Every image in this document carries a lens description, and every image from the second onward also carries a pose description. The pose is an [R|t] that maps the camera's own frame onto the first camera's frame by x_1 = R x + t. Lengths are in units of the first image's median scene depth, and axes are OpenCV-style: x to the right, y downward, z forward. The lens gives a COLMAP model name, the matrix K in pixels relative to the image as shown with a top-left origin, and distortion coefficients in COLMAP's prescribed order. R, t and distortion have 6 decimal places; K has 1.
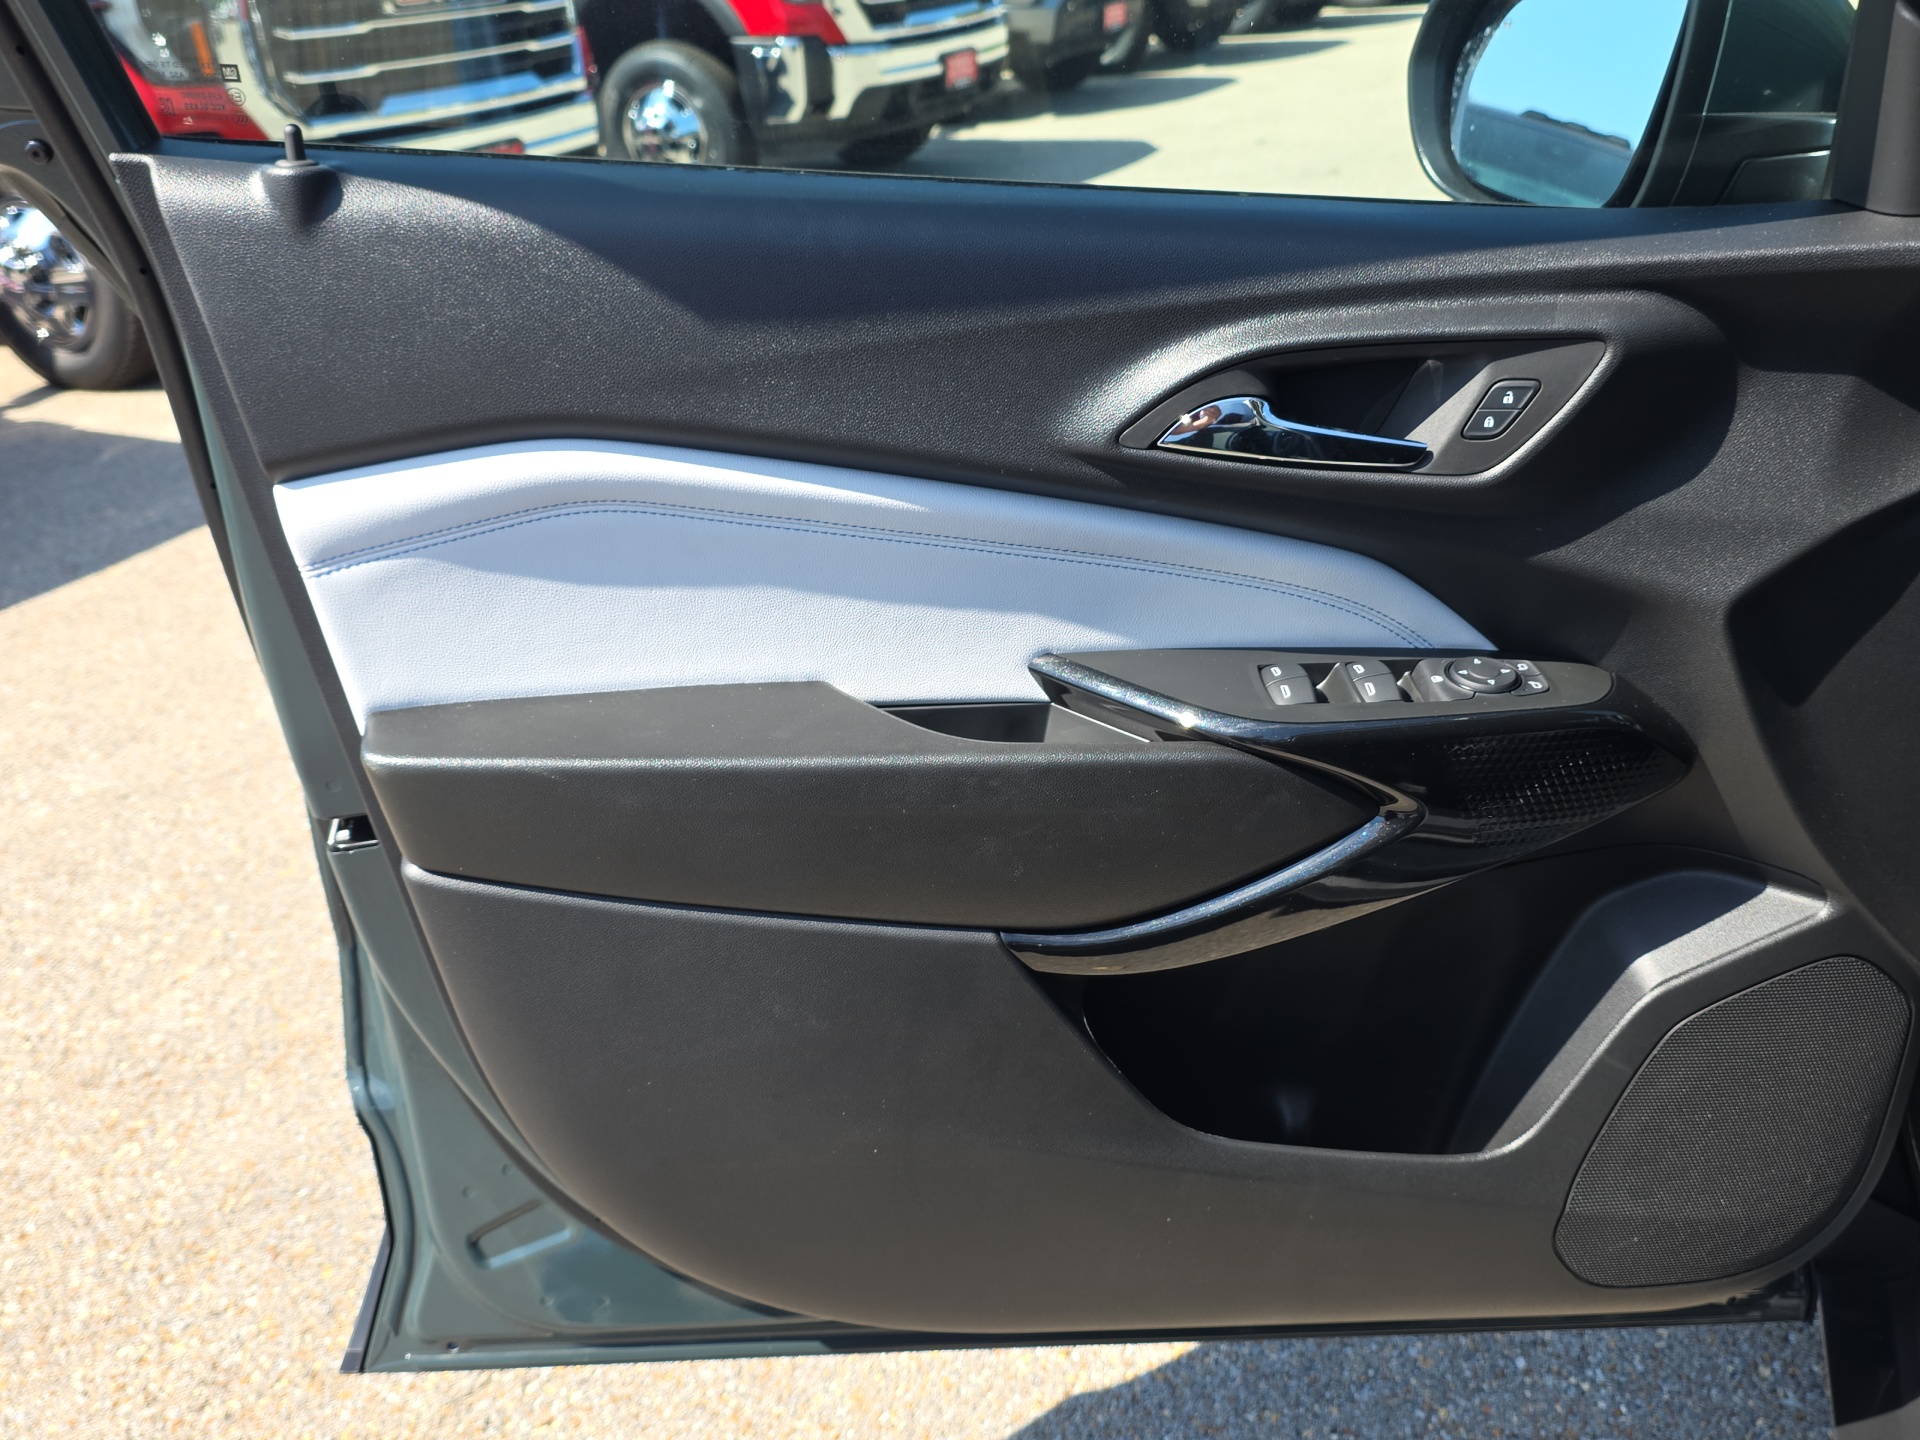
lens RADIAL K [[1594.9, 0, 969.0], [0, 1594.9, 716.5], [0, 0, 1]] dist [0.099428, -0.138327]
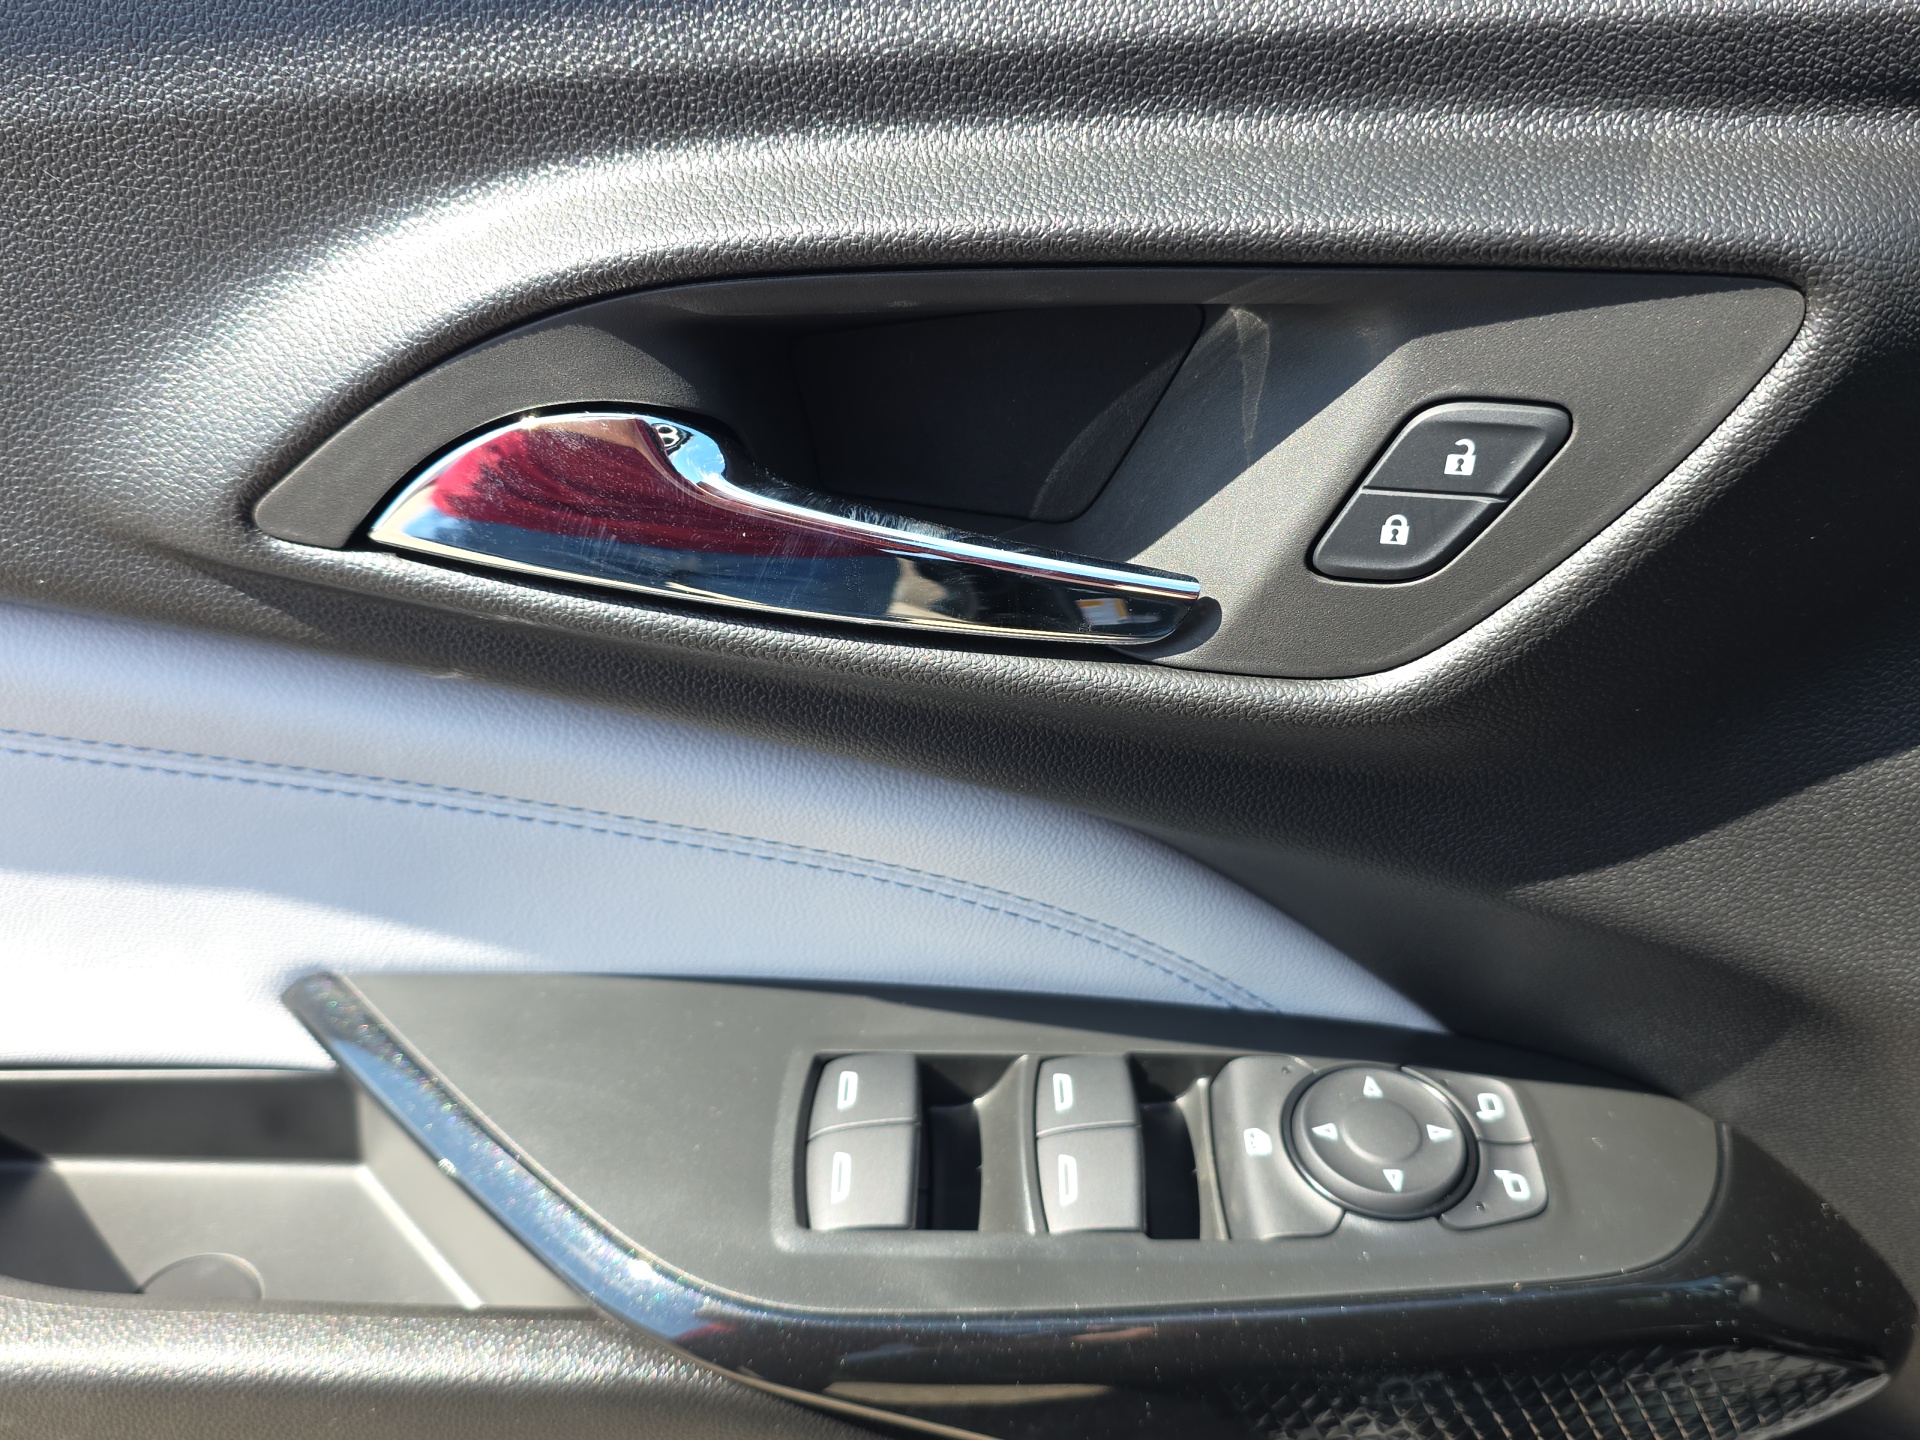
lens RADIAL K [[1629.3, 0, 960.0], [0, 1629.3, 720.0], [0, 0, 1]] dist [0.033259, -0.050212]
pose [[0.997242, 0.054426, -0.050459, 0.254318], [-0.048730, 0.992962, 0.107943, -0.174169], [0.055978, -0.105186, 0.992876, 0.673566]]
